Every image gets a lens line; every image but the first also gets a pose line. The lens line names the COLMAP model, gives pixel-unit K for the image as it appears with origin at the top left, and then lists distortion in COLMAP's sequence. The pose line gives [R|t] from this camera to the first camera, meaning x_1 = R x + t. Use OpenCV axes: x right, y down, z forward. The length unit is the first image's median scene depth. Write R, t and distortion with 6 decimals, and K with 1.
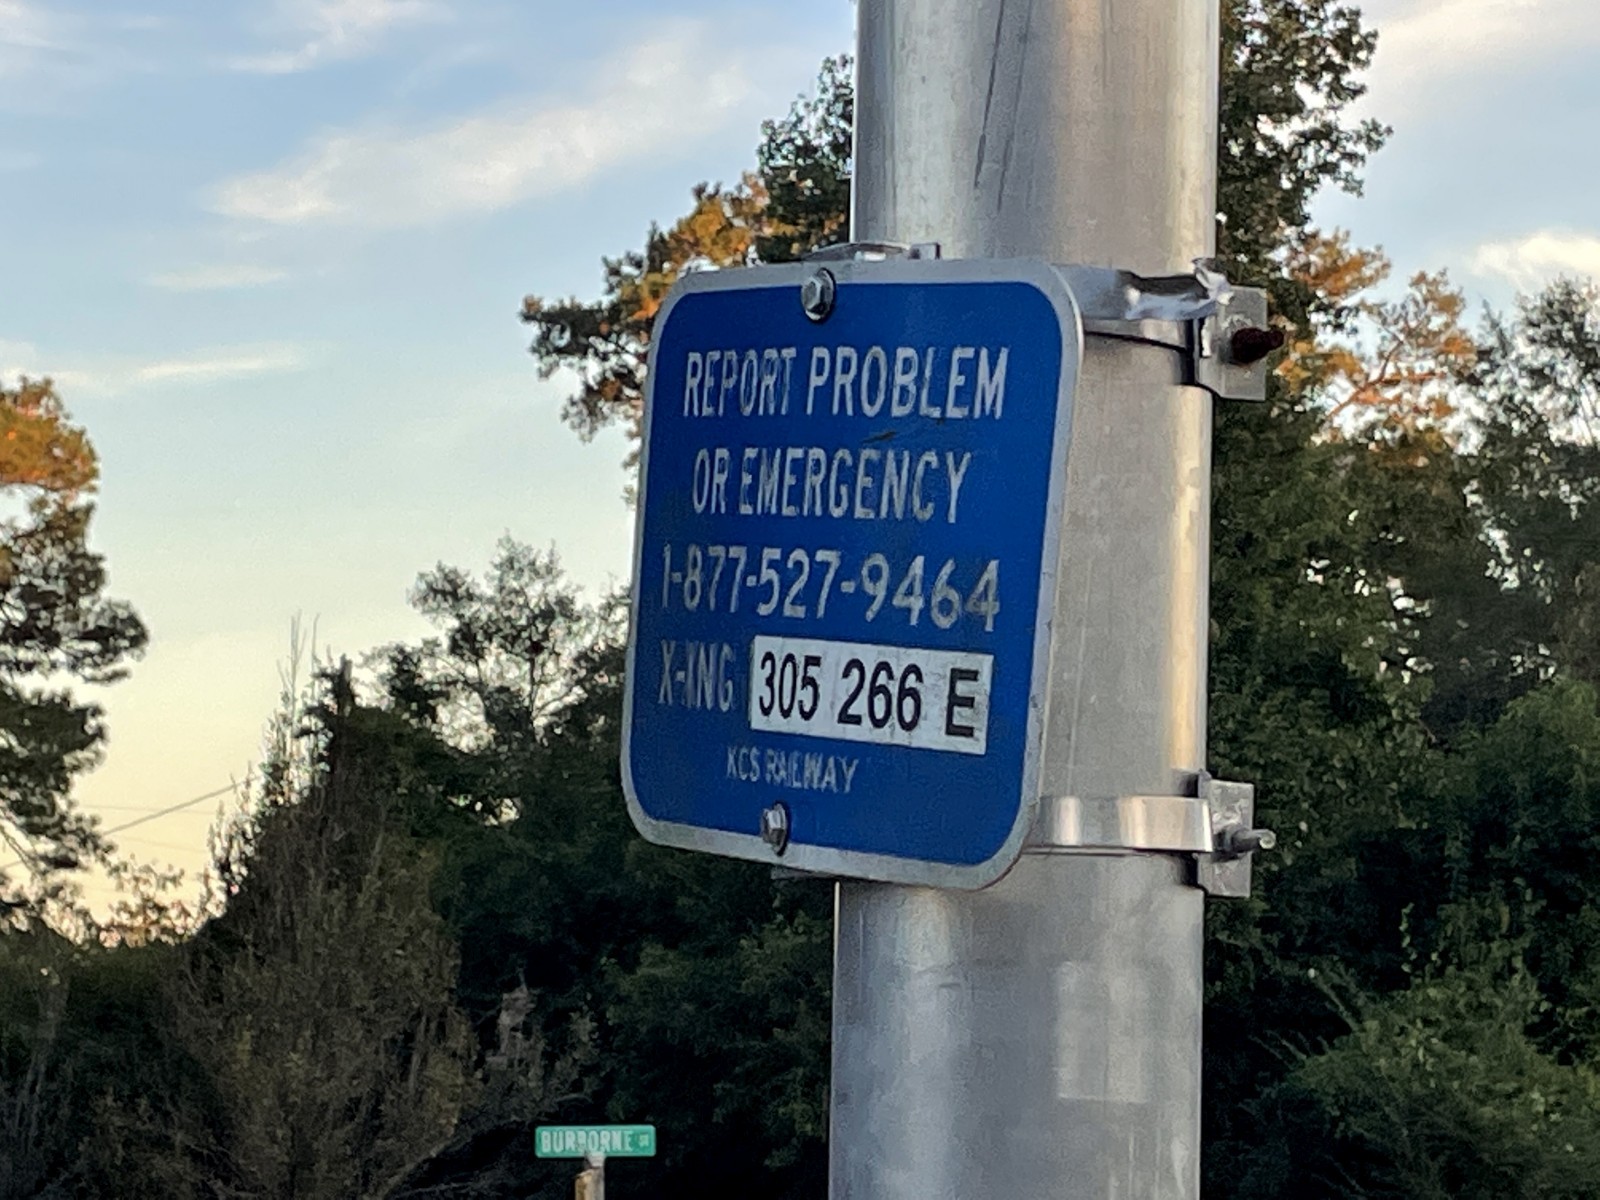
lens RADIAL K [[4442.6, 0, 800.0], [0, 4442.6, 600.0], [0, 0, 1]] dist [0.145808, -0.763202]
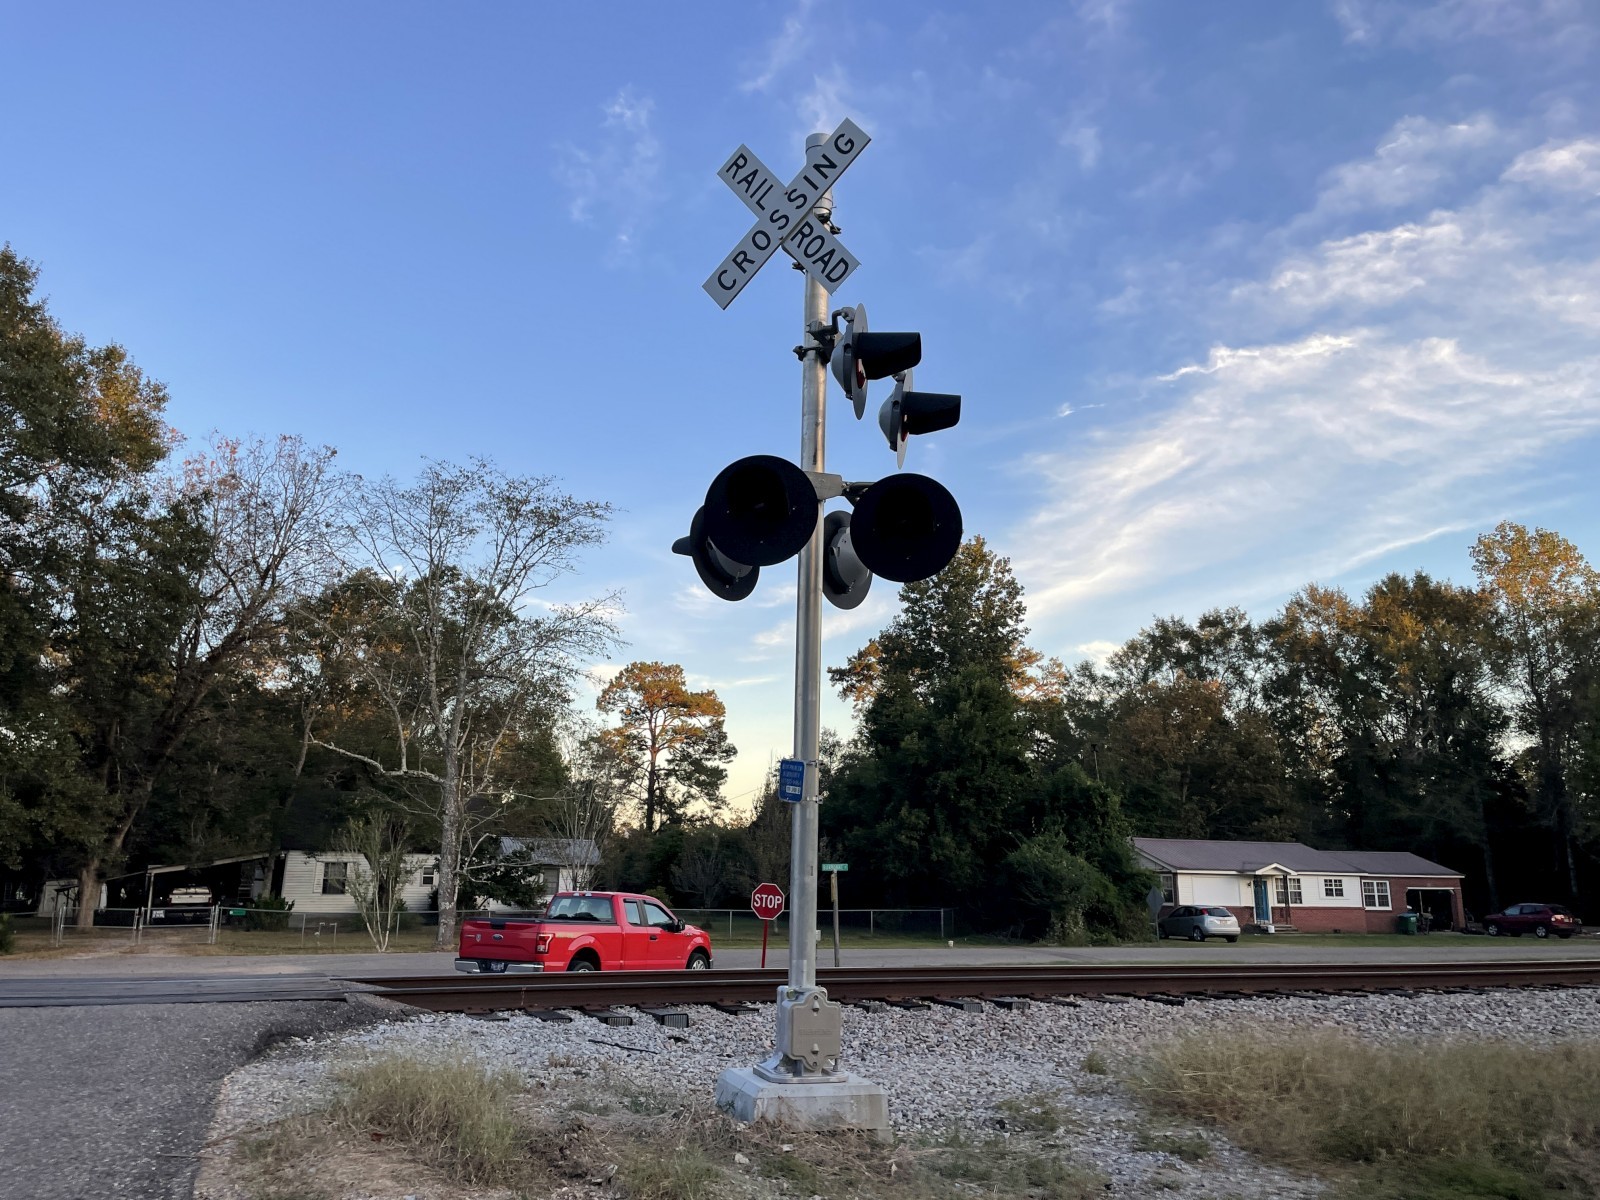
lens RADIAL K [[1208.5, 0, 800.0], [0, 1208.5, 600.0], [0, 0, 1]] dist [0.108349, -0.117195]
pose [[0.995625, -0.019782, -0.091322, 0.017727], [0.009542, 0.993748, -0.111236, -0.006692], [0.092952, 0.109878, 0.989589, -0.129497]]
